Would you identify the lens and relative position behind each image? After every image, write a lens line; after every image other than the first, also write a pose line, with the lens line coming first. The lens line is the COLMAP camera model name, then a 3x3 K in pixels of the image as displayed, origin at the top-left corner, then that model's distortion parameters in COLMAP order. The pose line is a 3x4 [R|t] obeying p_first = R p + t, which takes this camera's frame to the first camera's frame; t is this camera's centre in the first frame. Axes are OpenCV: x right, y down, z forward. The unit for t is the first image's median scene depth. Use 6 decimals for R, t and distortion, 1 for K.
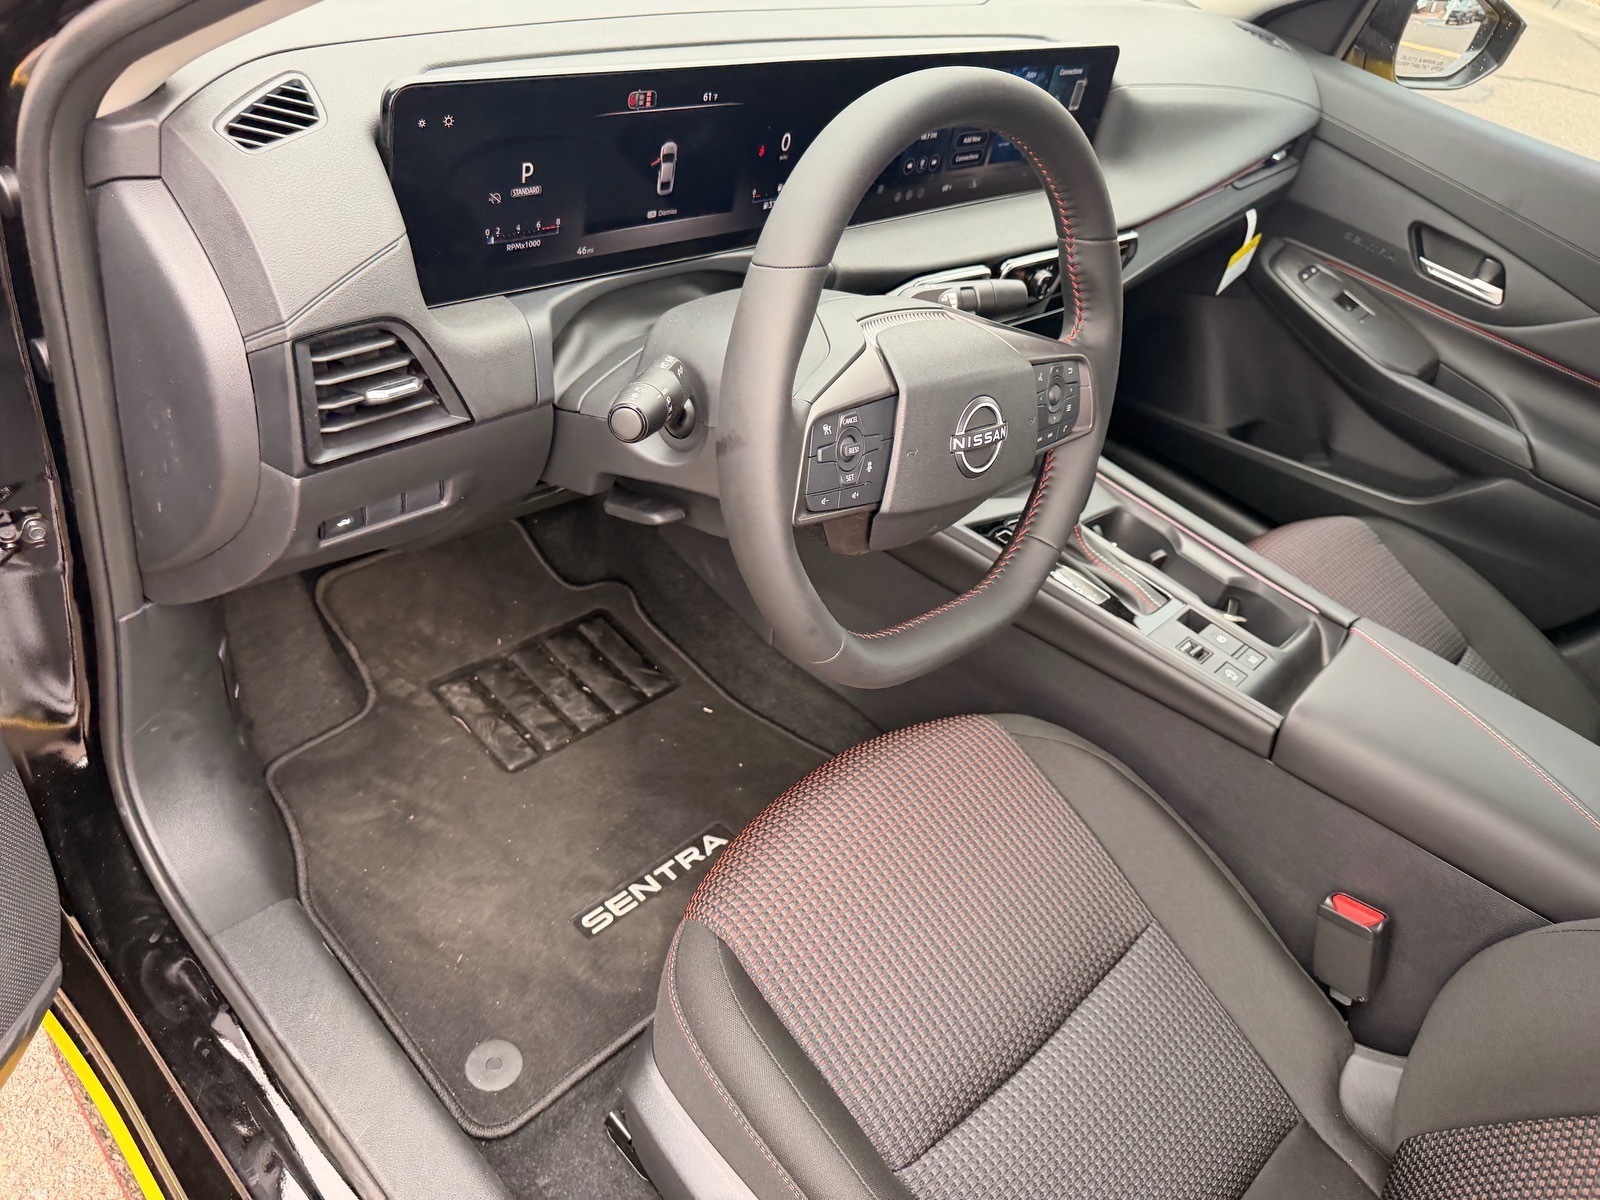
lens RADIAL K [[1108.8, 0, 805.7], [0, 1108.8, 605.8], [0, 0, 1]] dist [-0.010070, -0.001445]
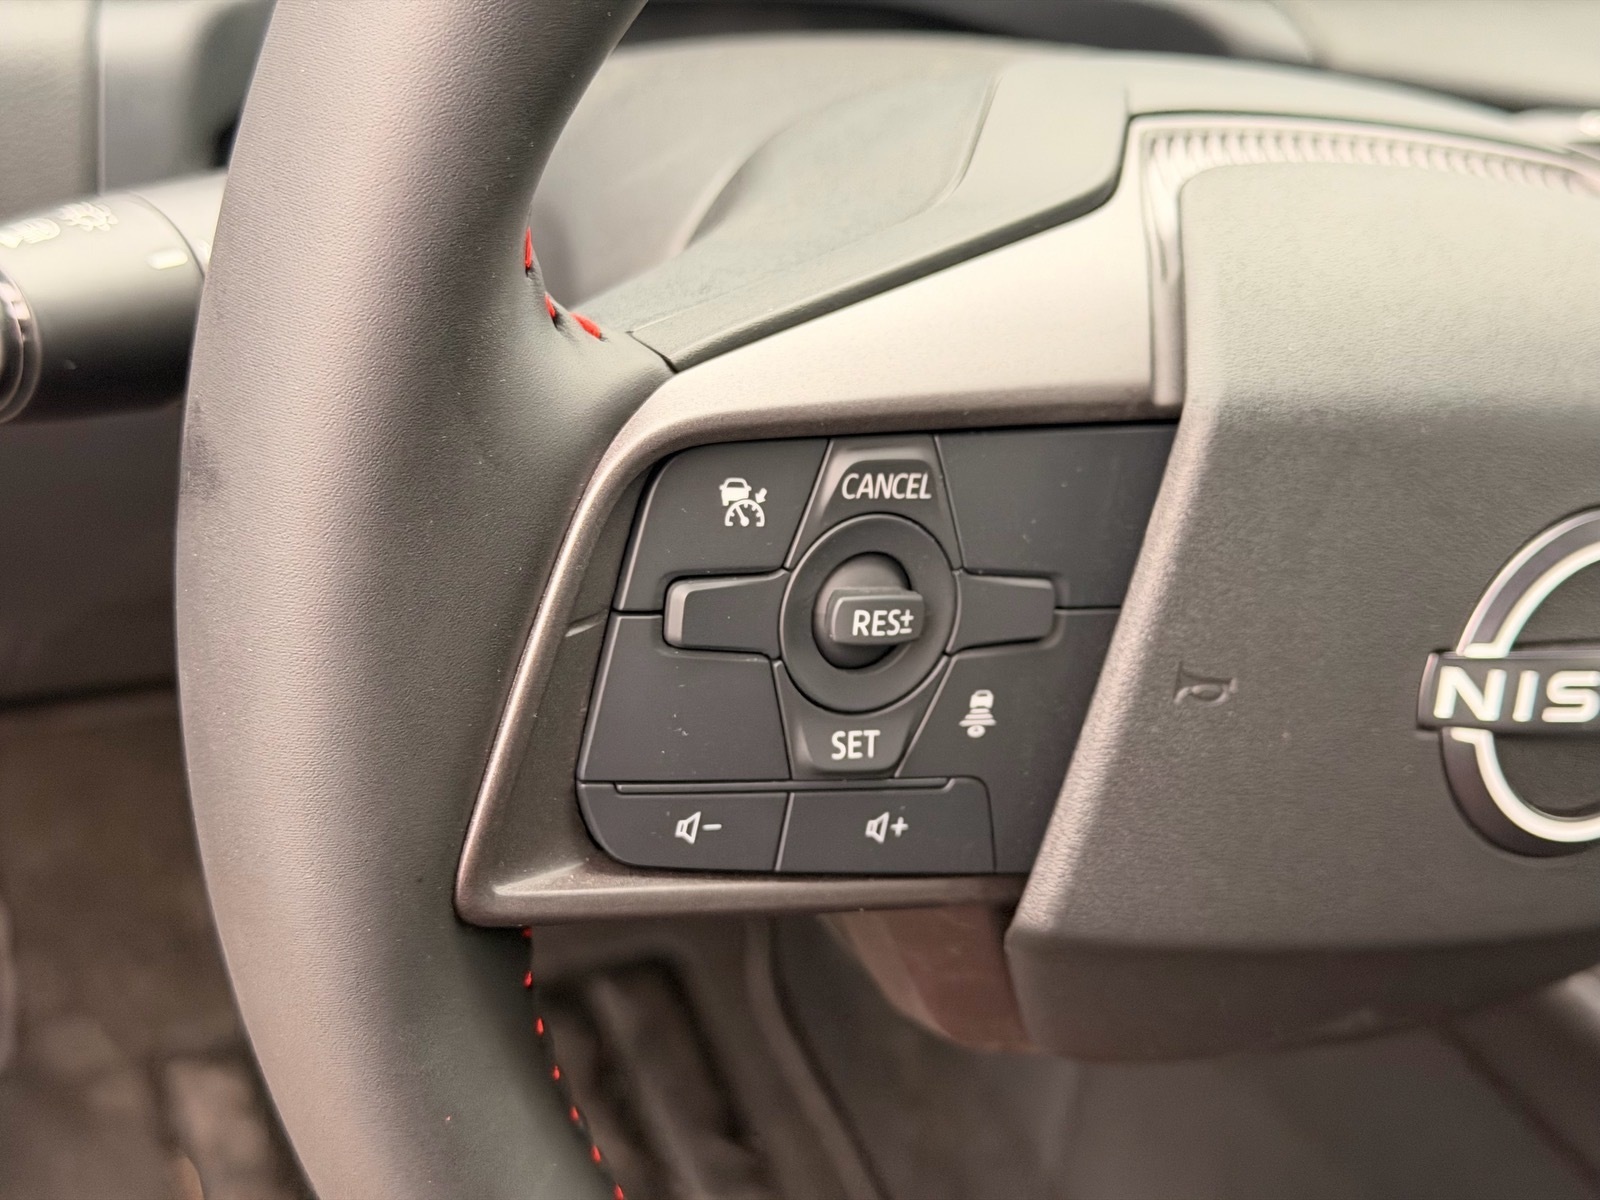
lens RADIAL K [[2266.1, 0, 797.2], [0, 2266.1, 598.1], [0, 0, 1]] dist [0.099555, 0.000000]
pose [[0.939958, 0.181457, -0.289054, 0.147125], [-0.221398, 0.968753, -0.111807, -0.087159], [0.259734, 0.169090, 0.950761, 0.544416]]
